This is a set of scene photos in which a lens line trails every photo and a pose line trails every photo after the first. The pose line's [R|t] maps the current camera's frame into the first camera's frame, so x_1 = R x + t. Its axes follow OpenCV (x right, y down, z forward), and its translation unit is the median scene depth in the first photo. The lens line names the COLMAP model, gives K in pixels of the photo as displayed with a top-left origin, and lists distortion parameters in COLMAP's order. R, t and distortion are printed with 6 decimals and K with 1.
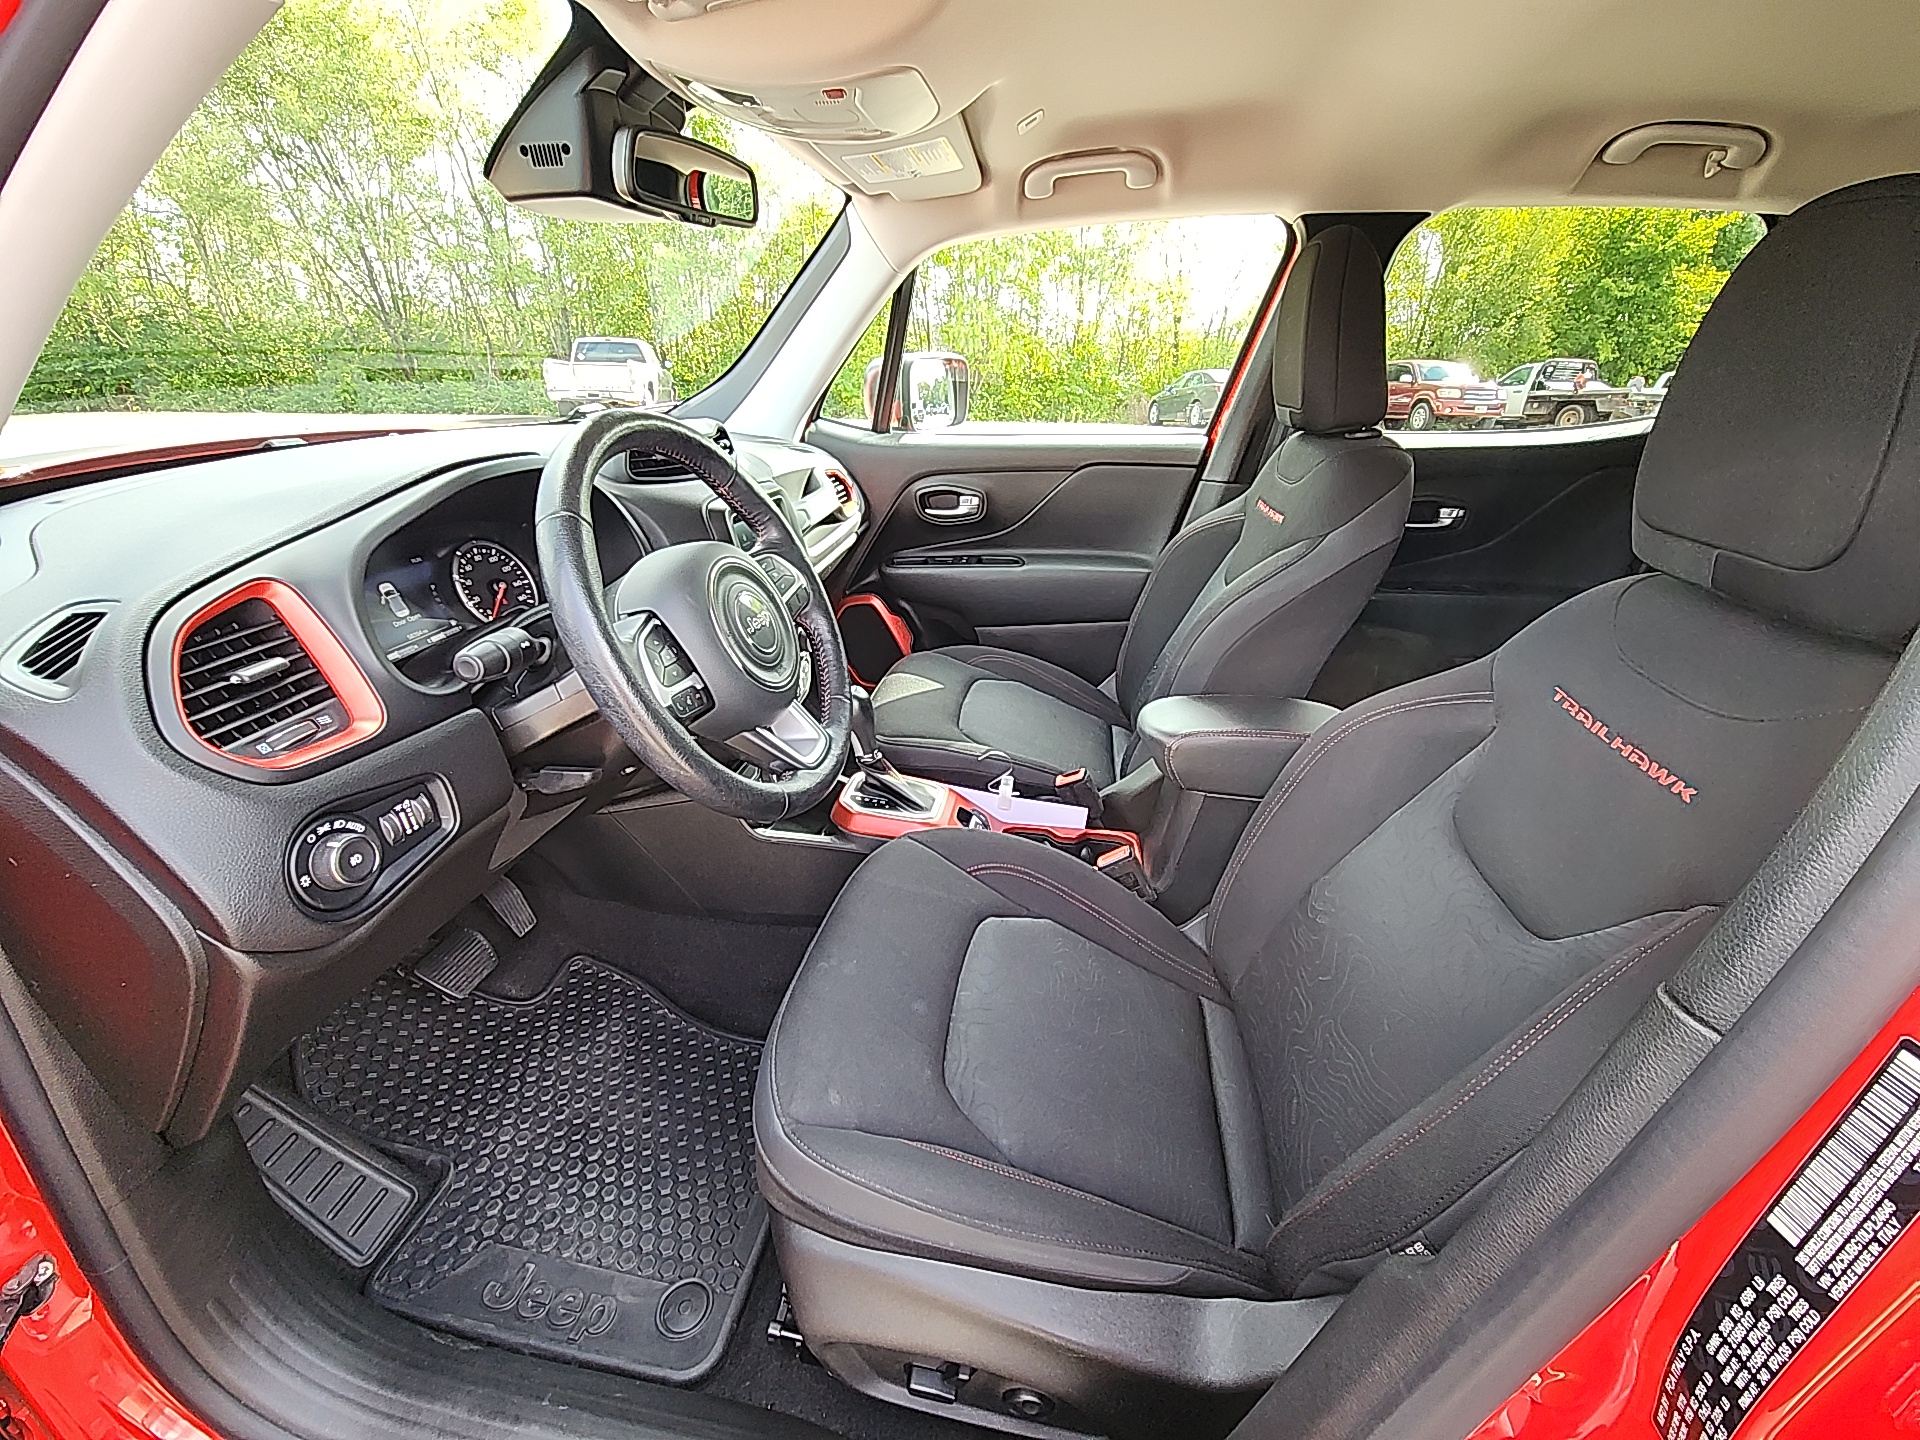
lens RADIAL K [[774.5, 0, 951.9], [0, 774.5, 696.1], [0, 0, 1]] dist [0.005917, -0.003273]
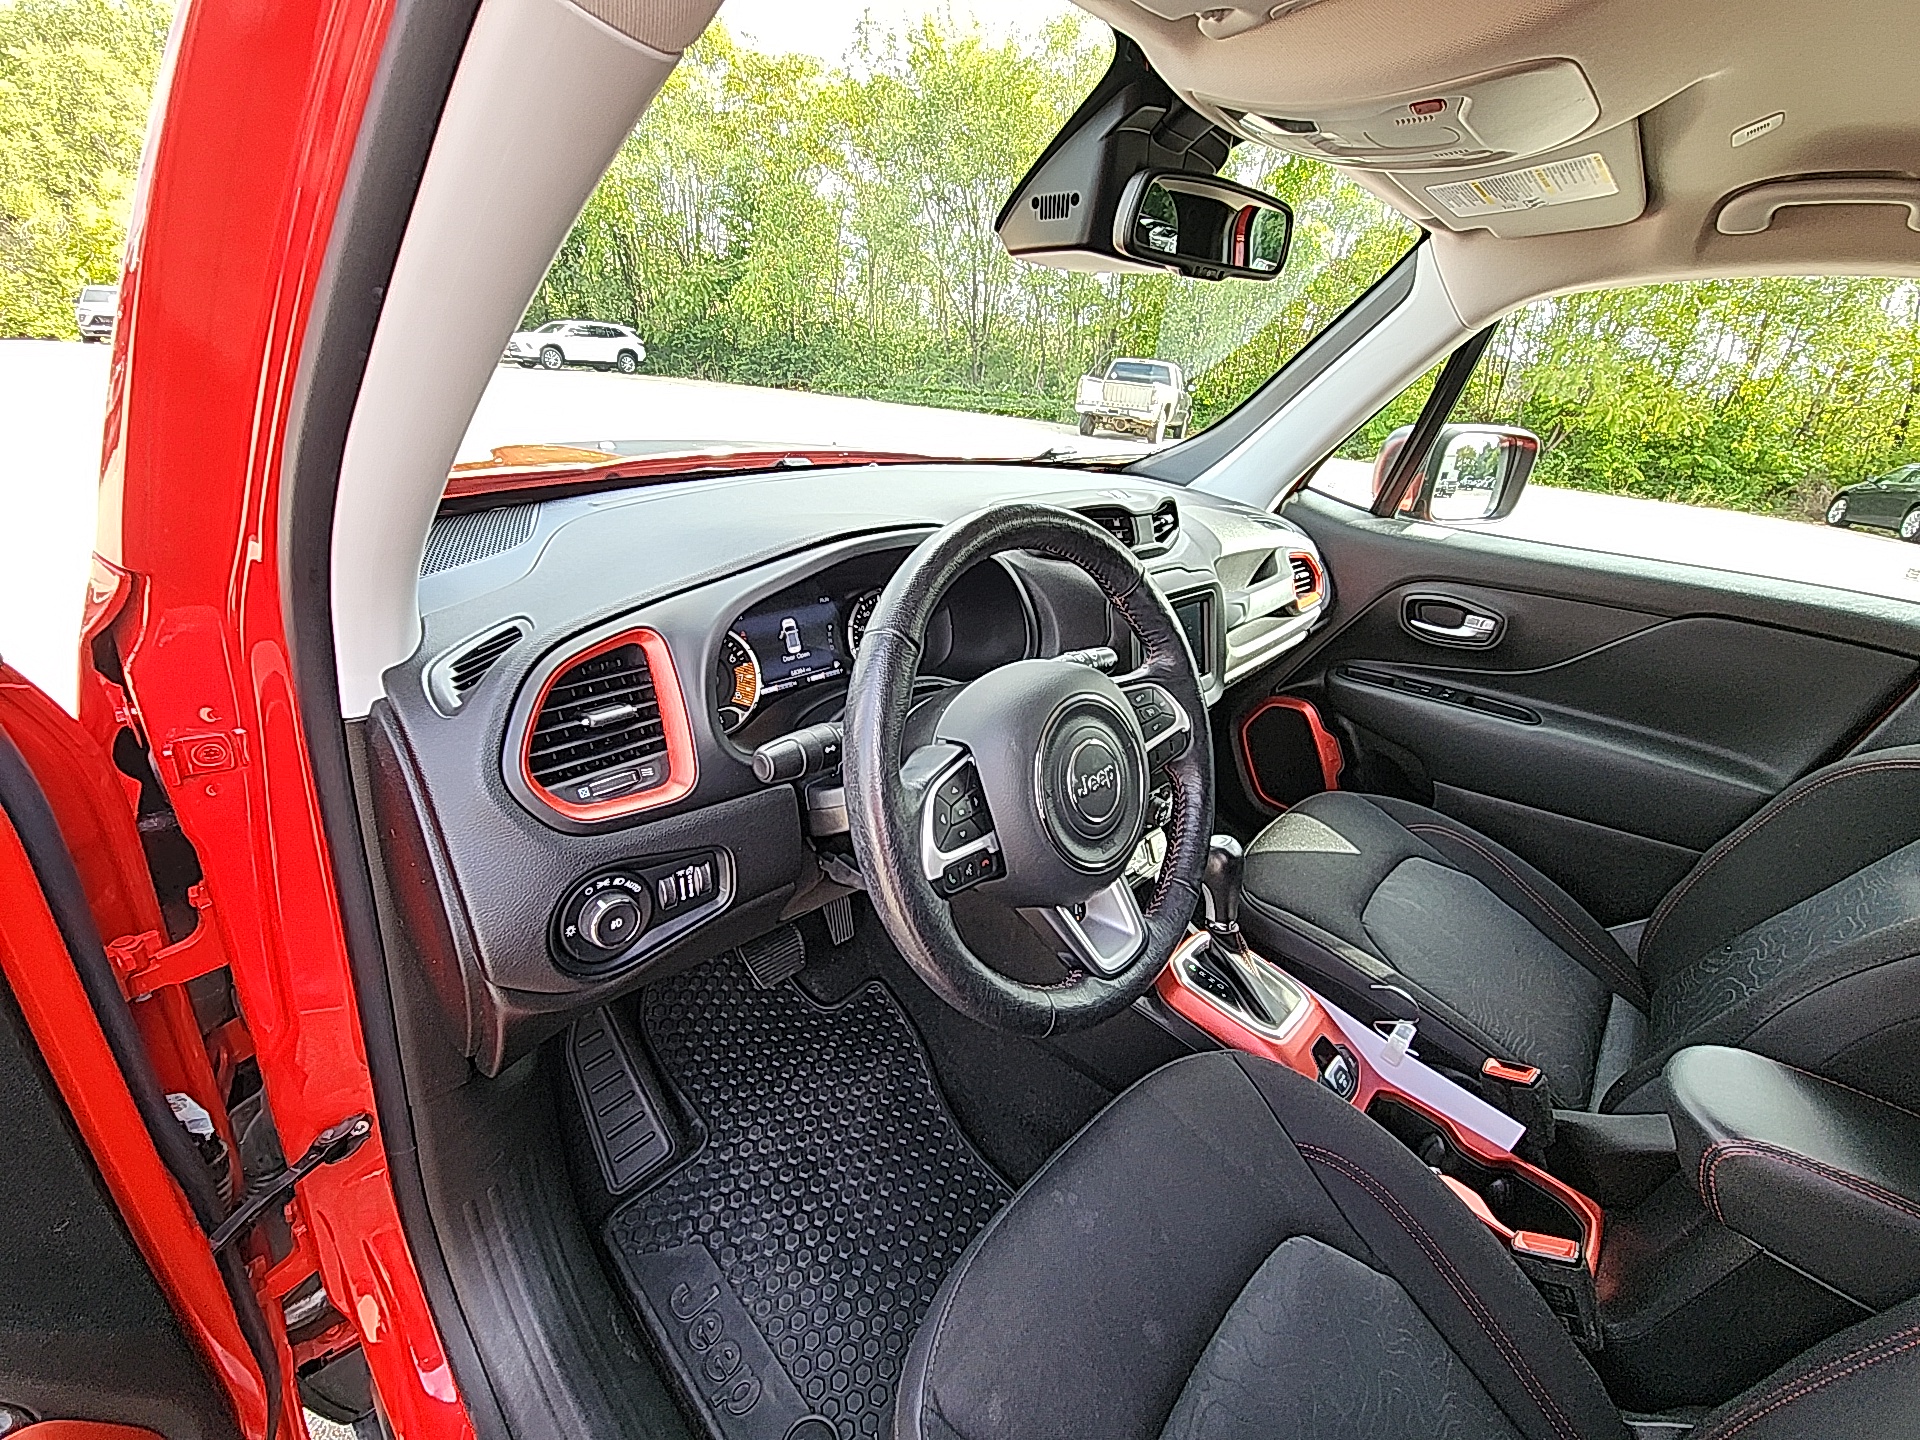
lens RADIAL K [[774.5, 0, 951.9], [0, 774.5, 696.1], [0, 0, 1]] dist [0.005917, -0.003273]
pose [[0.818087, 0.278845, -0.502971, 0.002756], [-0.291273, 0.955017, 0.055699, -0.114192], [0.495877, 0.100935, 0.862507, 0.147457]]
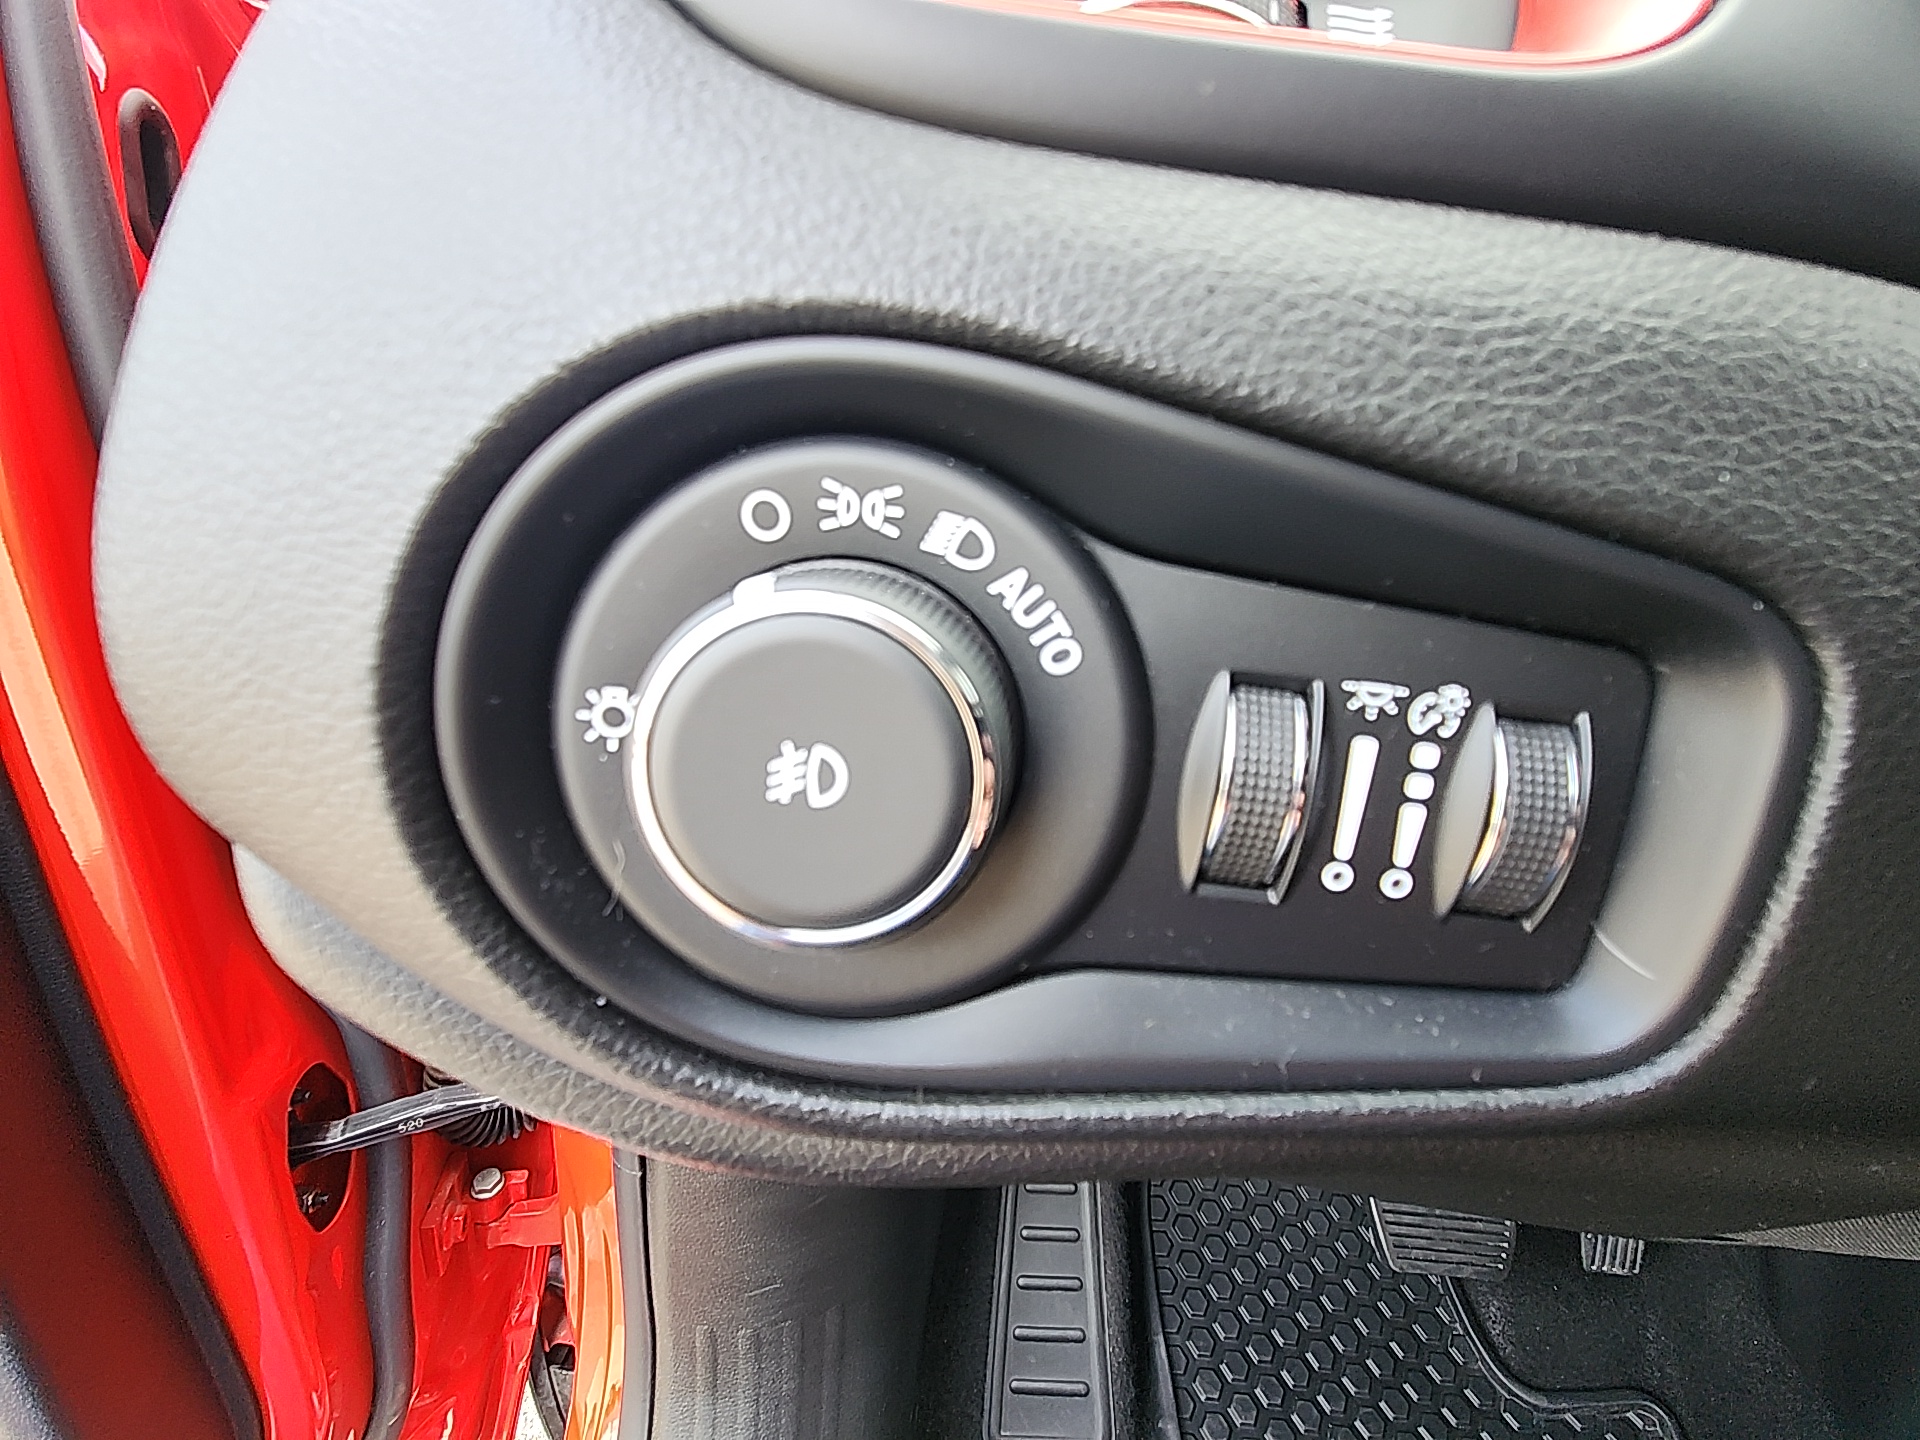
lens RADIAL K [[774.5, 0, 951.9], [0, 774.5, 696.1], [0, 0, 1]] dist [0.005917, -0.003273]
pose [[0.105119, 0.342367, -0.933668, -0.295058], [-0.437265, 0.859153, 0.265812, 0.069882], [0.893168, 0.380318, 0.240018, 0.449209]]
